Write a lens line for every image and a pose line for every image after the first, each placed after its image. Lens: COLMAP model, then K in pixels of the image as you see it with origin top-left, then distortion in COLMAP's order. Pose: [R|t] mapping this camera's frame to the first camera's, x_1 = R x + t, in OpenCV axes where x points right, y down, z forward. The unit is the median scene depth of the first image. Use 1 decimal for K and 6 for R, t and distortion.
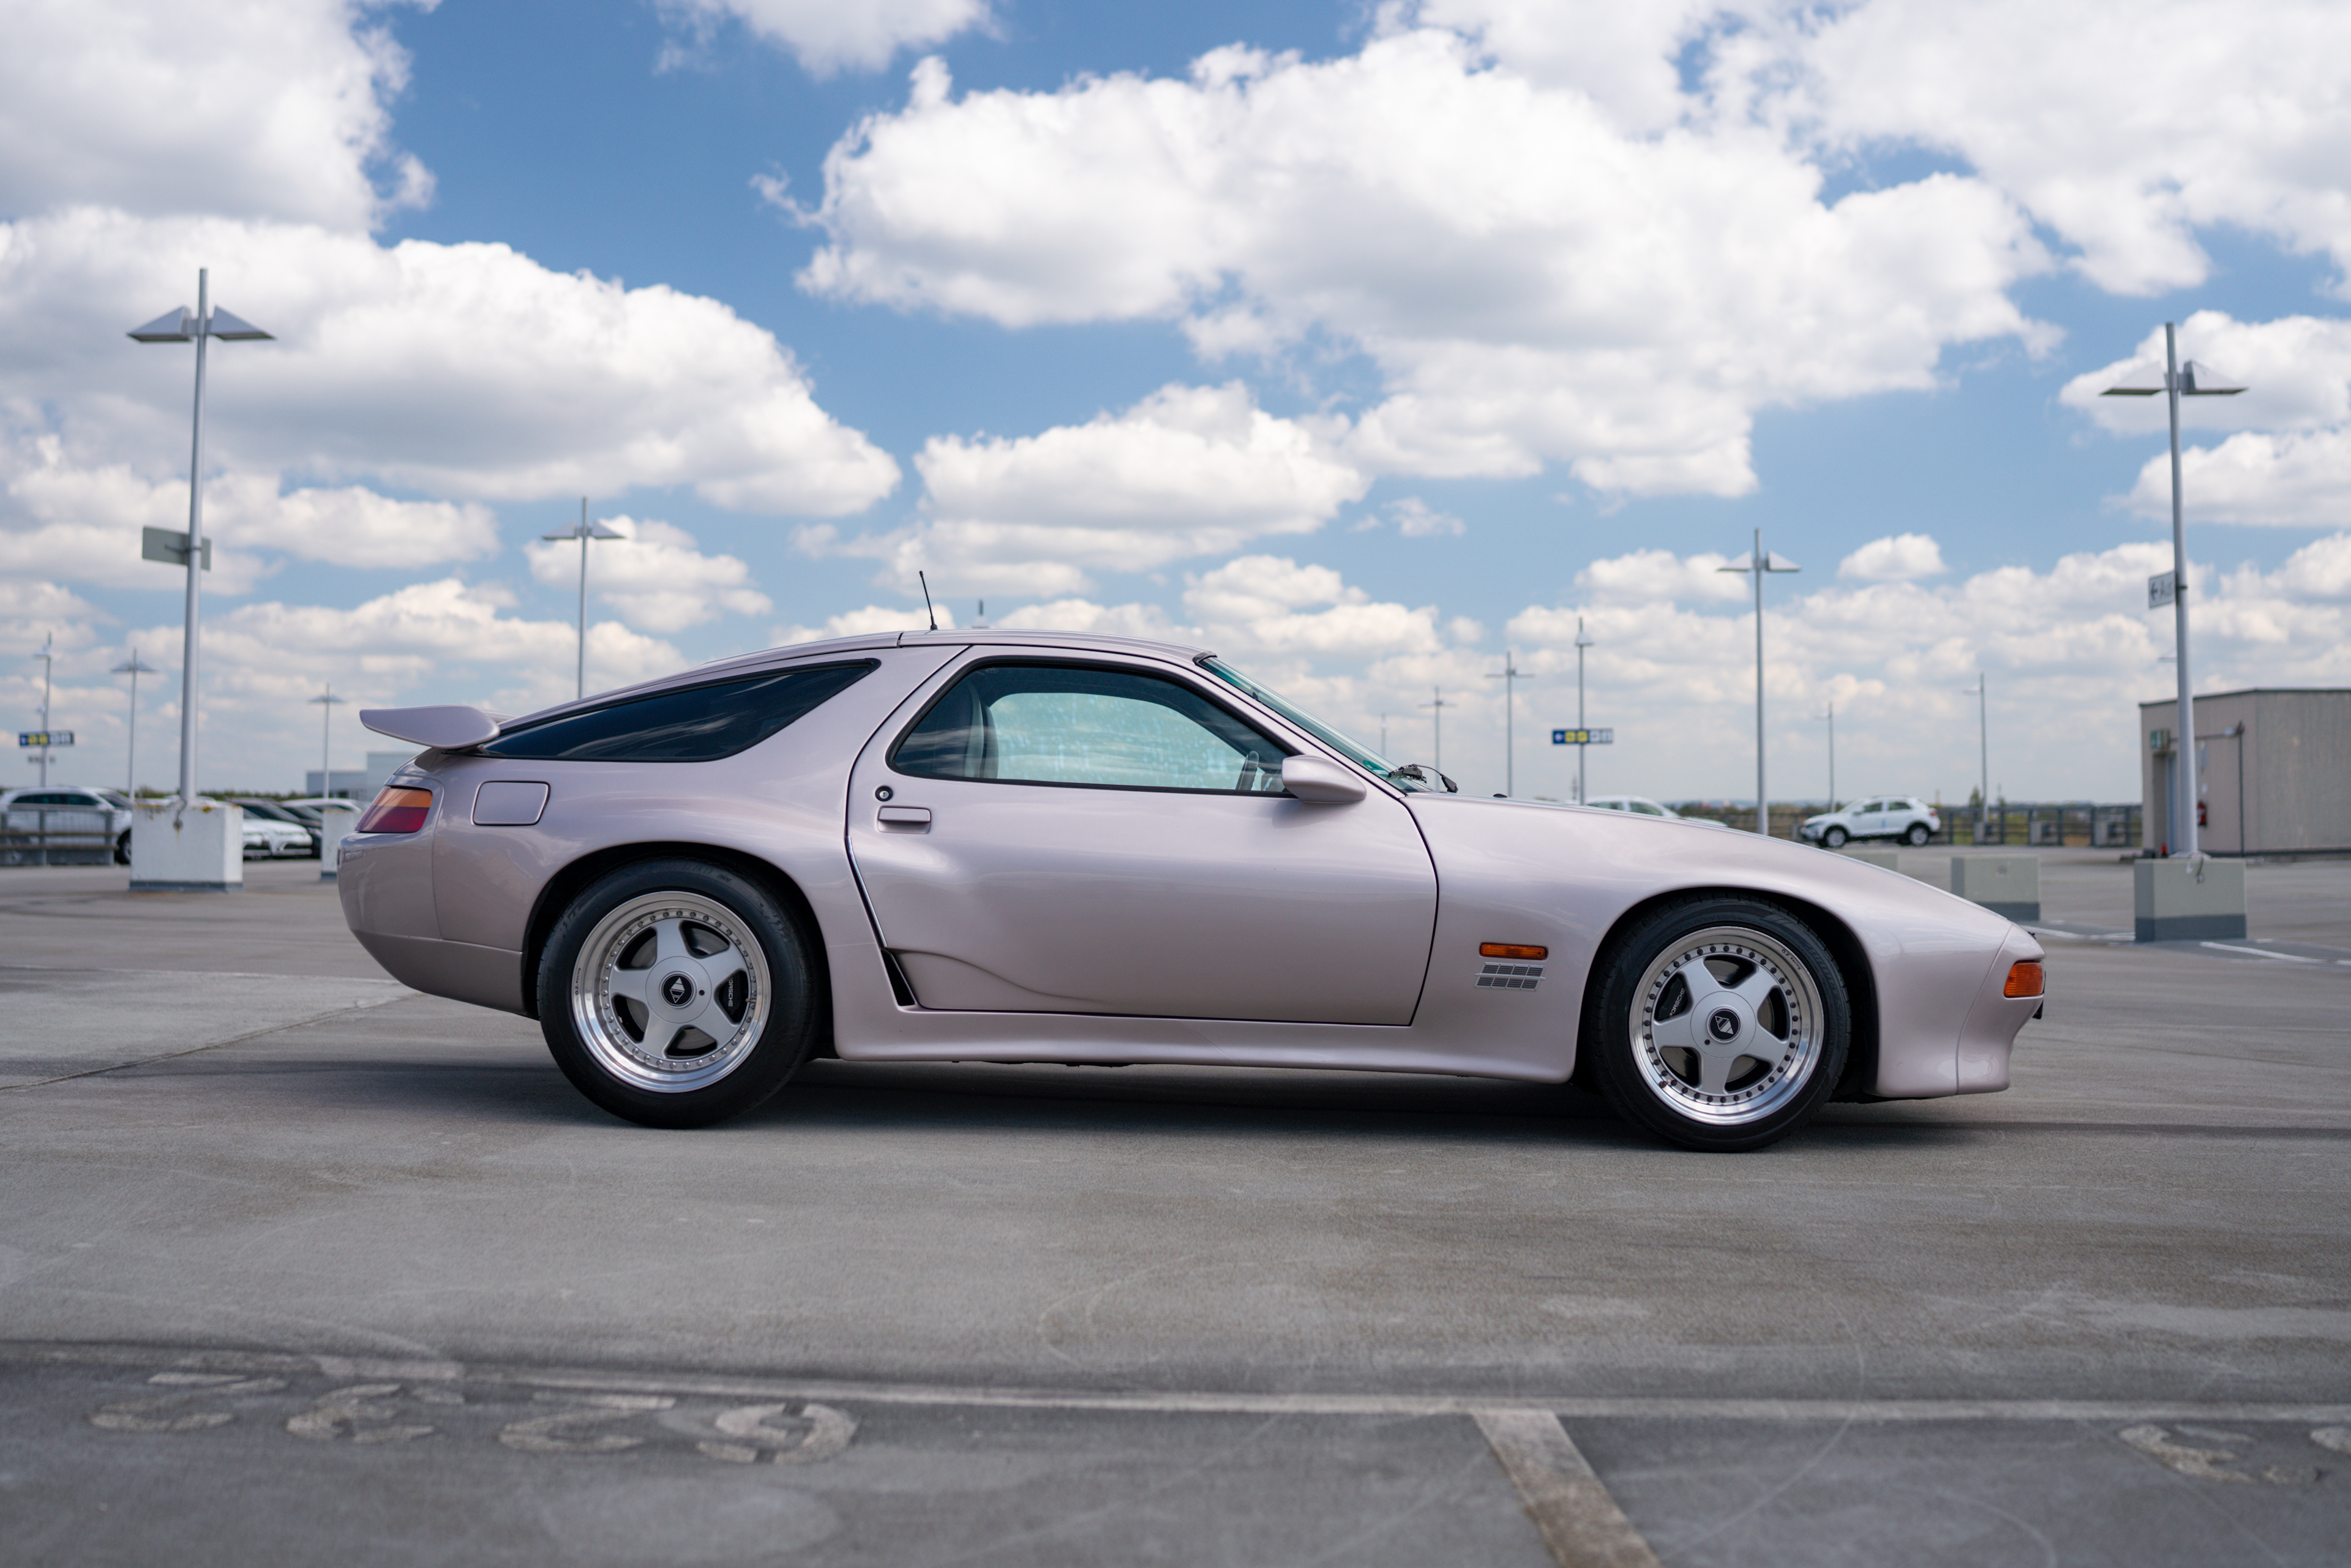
lens RADIAL K [[2586.7, 0, 1170.3], [0, 2586.7, 822.6], [0, 0, 1]] dist [-0.180479, 0.196273]
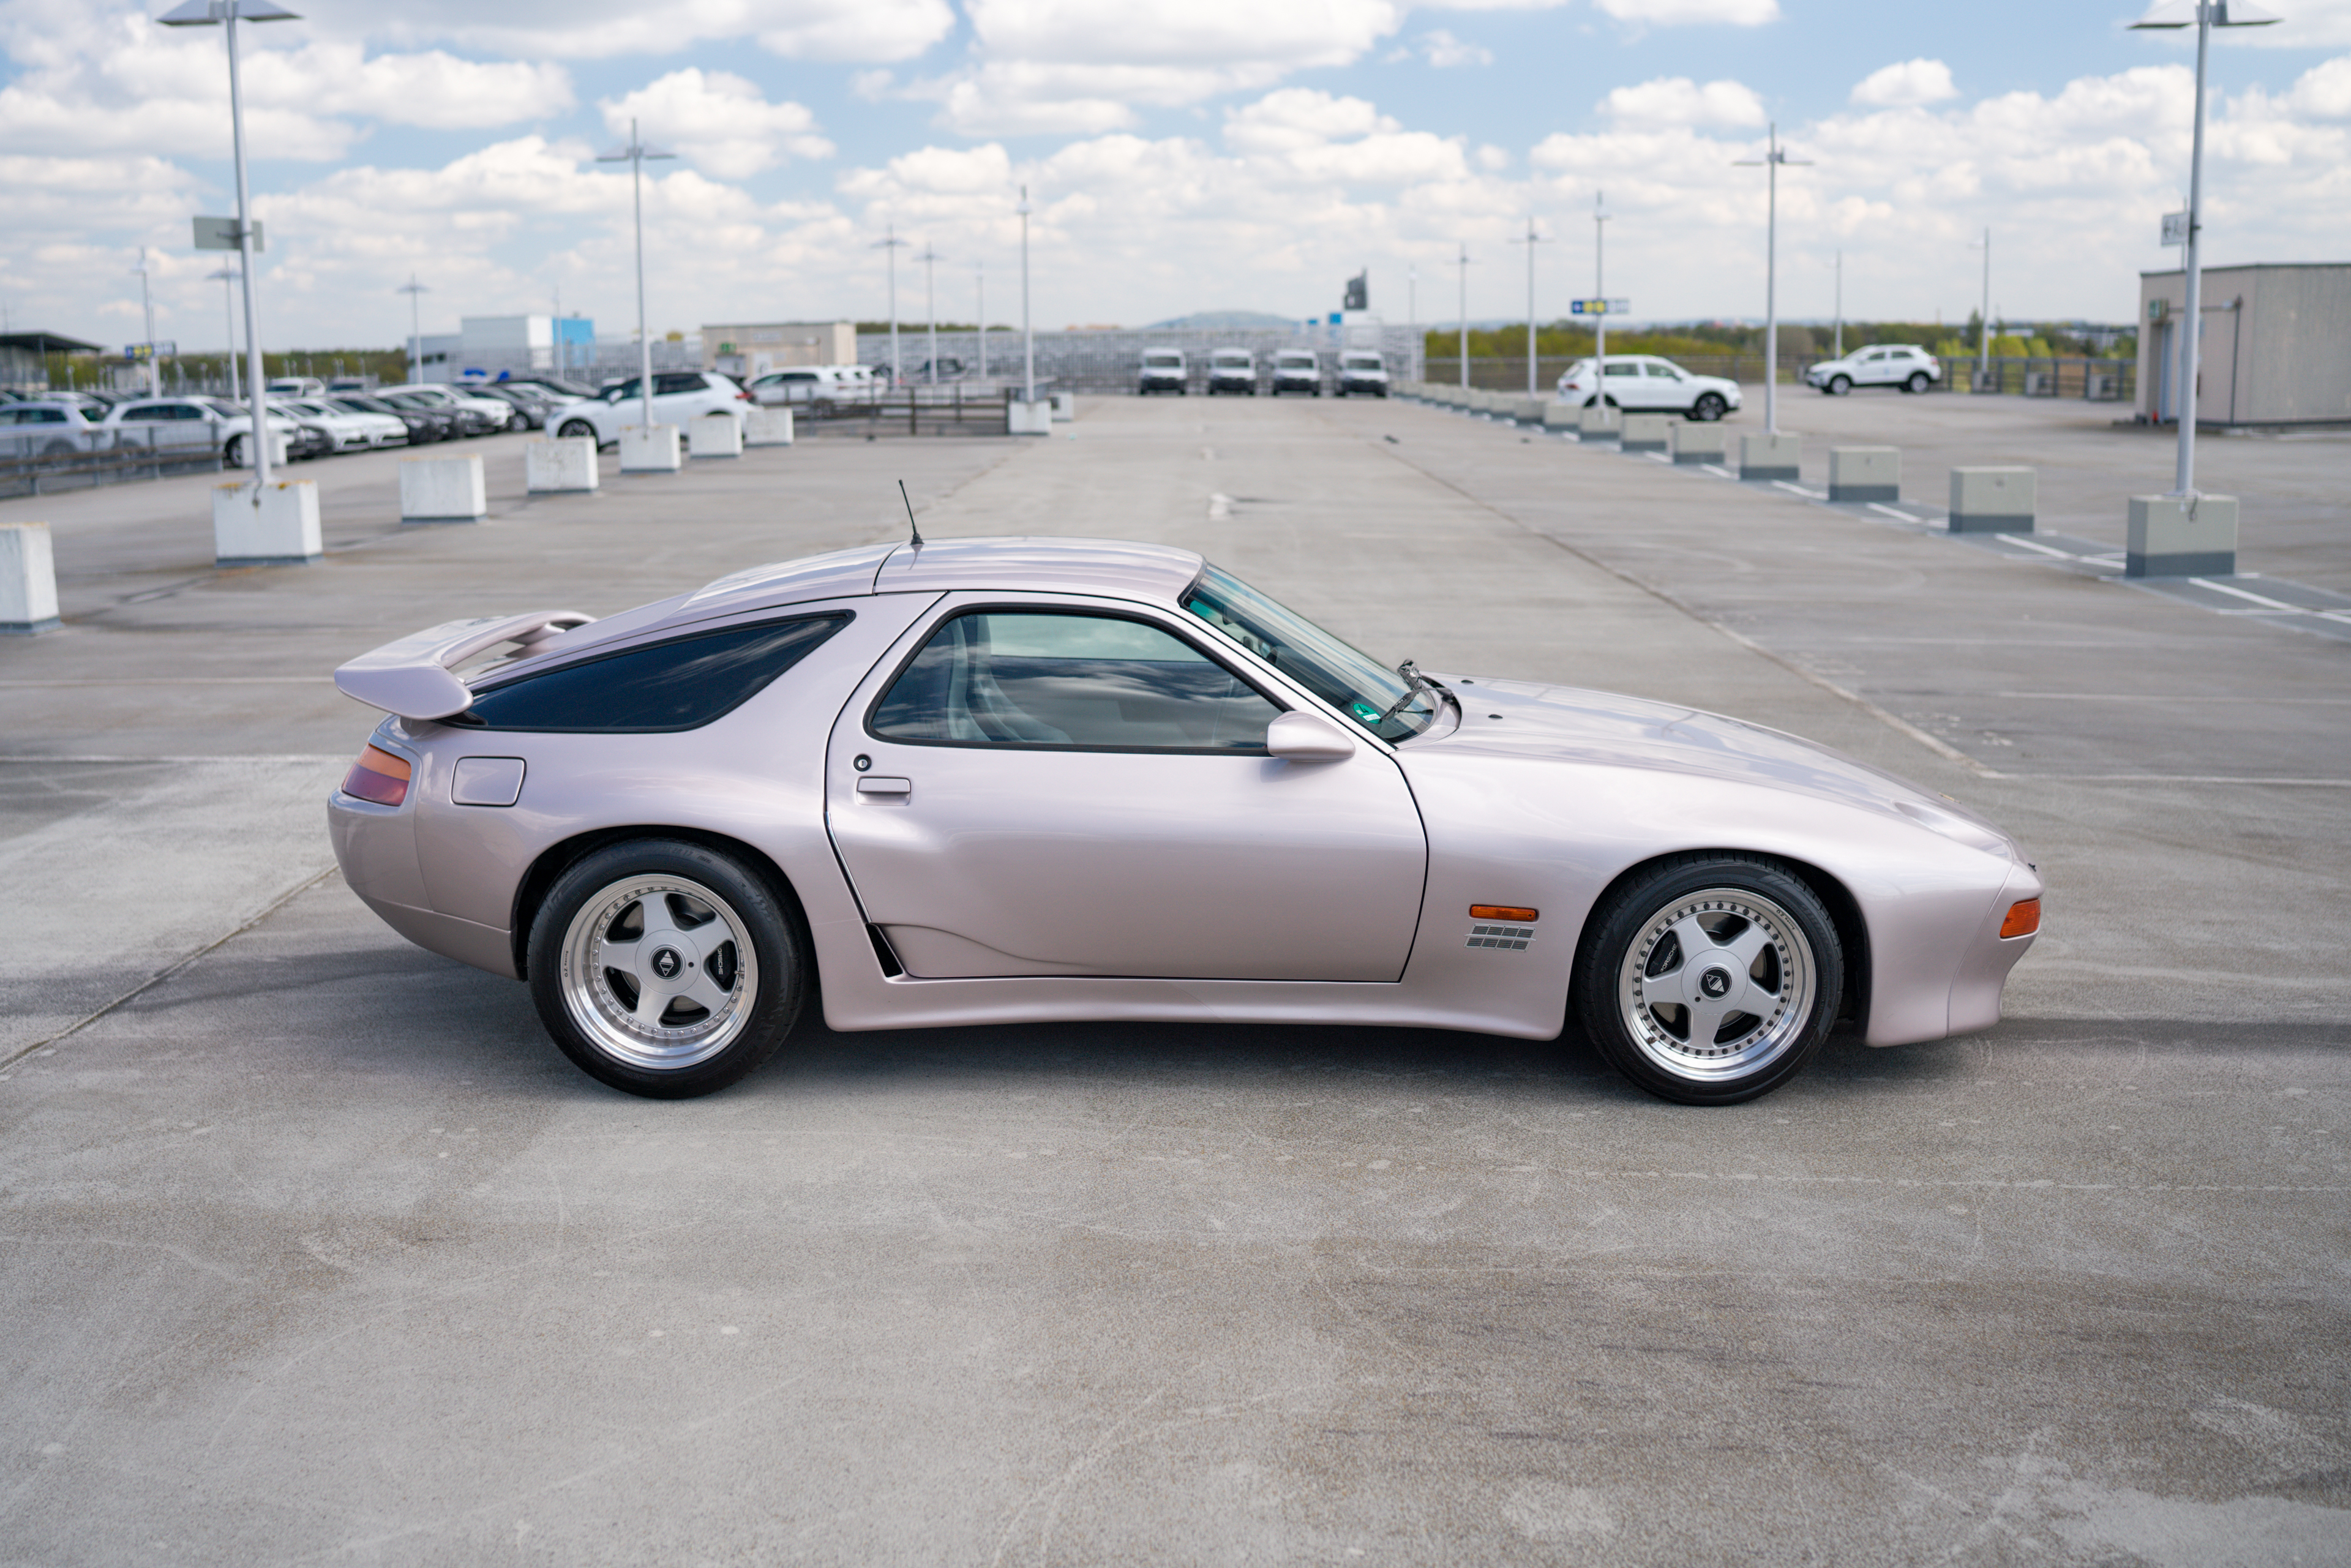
lens RADIAL K [[2369.5, 0, 1141.5], [0, 2369.5, 939.8], [0, 0, 1]] dist [-0.189011, 0.203535]
pose [[0.999288, -0.014053, -0.035024, 0.025806], [0.022183, 0.969549, 0.243892, -0.162951], [0.030530, -0.244495, 0.969170, 0.116112]]
